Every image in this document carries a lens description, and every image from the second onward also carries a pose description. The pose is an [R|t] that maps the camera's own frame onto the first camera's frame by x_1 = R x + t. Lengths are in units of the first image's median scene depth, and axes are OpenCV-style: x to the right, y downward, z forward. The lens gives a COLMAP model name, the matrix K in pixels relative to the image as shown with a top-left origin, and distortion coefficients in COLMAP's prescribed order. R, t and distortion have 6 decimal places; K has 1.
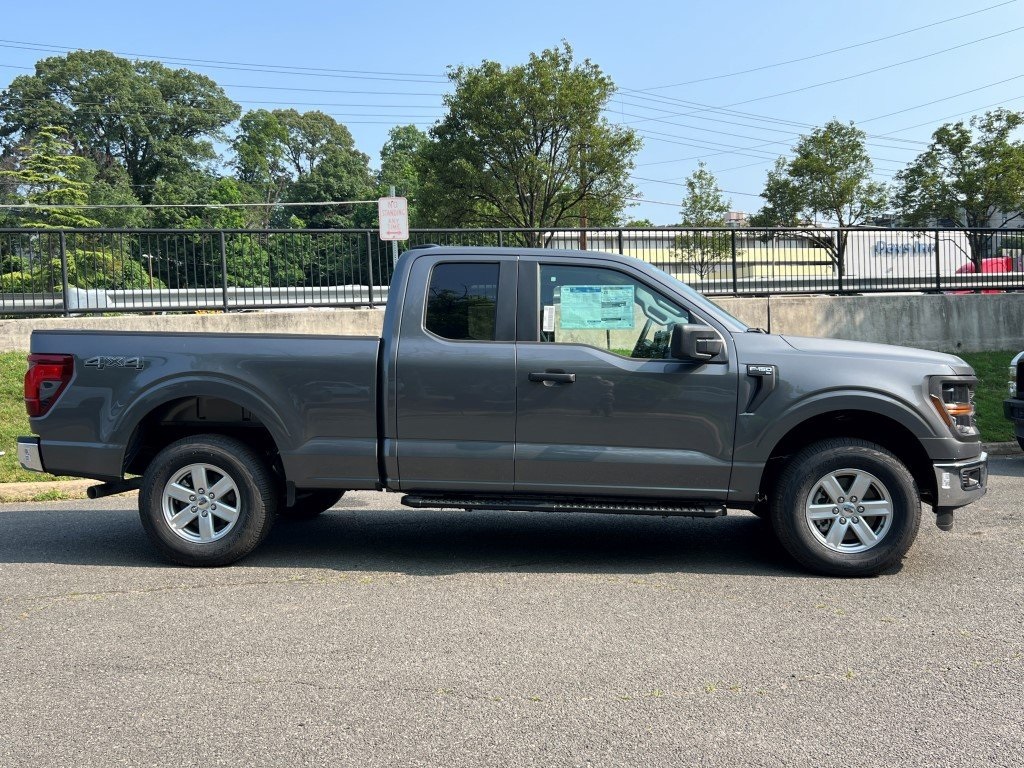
lens RADIAL K [[983.8, 0, 512.0], [0, 983.8, 387.2], [0, 0, 1]] dist [-0.002106, 0.000000]
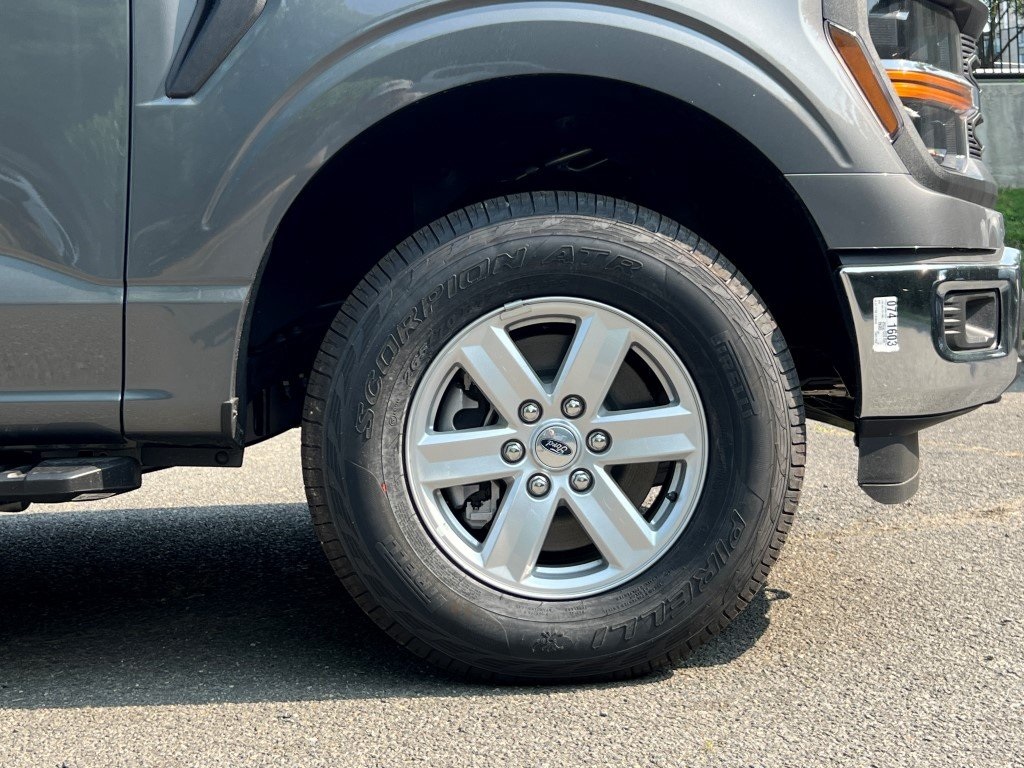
lens RADIAL K [[1474.2, 0, 512.2], [0, 1474.2, 381.2], [0, 0, 1]] dist [0.033762, 0.000000]
pose [[0.990936, -0.036630, 0.129247, 0.275856], [0.032229, 0.998833, 0.035981, 0.090768], [-0.130414, -0.031489, 0.990959, 0.585116]]
